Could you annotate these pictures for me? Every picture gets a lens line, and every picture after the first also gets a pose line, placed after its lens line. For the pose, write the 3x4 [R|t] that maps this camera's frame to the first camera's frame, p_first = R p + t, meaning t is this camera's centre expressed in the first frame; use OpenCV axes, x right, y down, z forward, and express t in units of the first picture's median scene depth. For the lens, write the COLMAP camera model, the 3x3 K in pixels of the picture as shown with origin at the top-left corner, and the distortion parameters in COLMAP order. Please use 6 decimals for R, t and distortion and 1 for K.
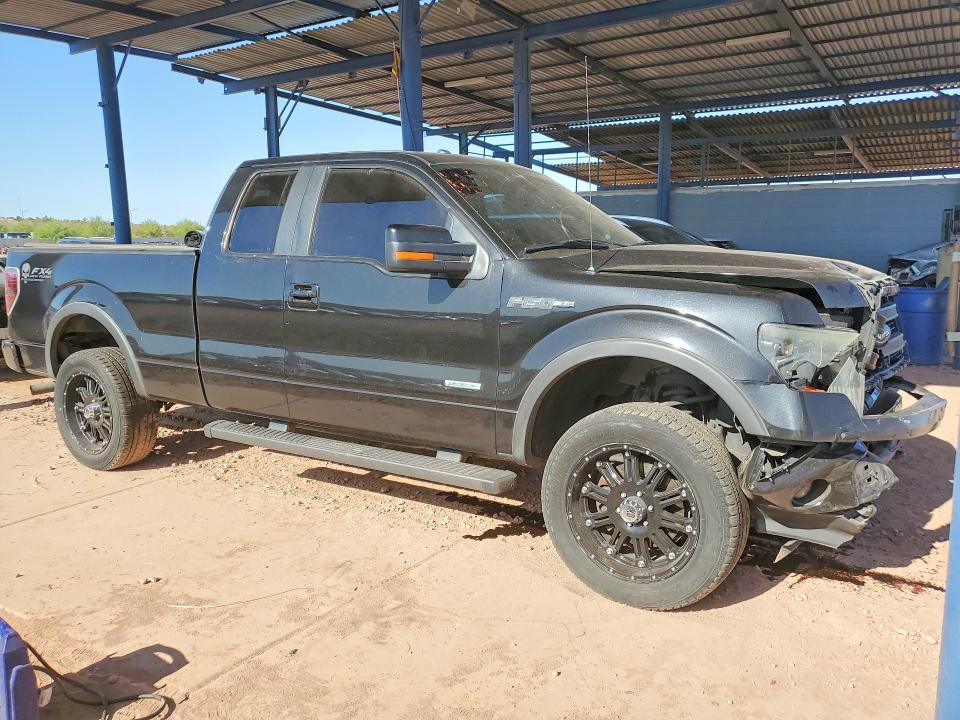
lens RADIAL K [[752.0, 0, 483.7], [0, 752.0, 362.0], [0, 0, 1]] dist [0.017245, 0.013993]
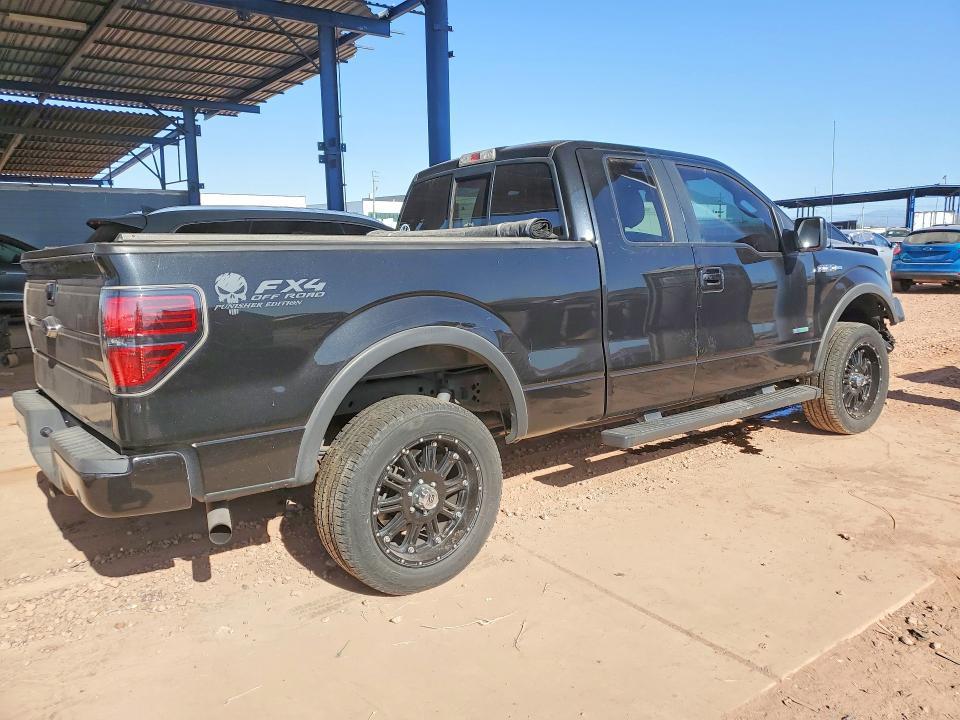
lens RADIAL K [[752.0, 0, 483.9], [0, 752.0, 358.8], [0, 0, 1]] dist [0.017245, 0.013993]
pose [[0.334850, -0.147054, 0.930726, -1.128777], [0.163344, 0.981852, 0.096365, -0.107519], [-0.928005, 0.119761, 0.352794, 0.759349]]
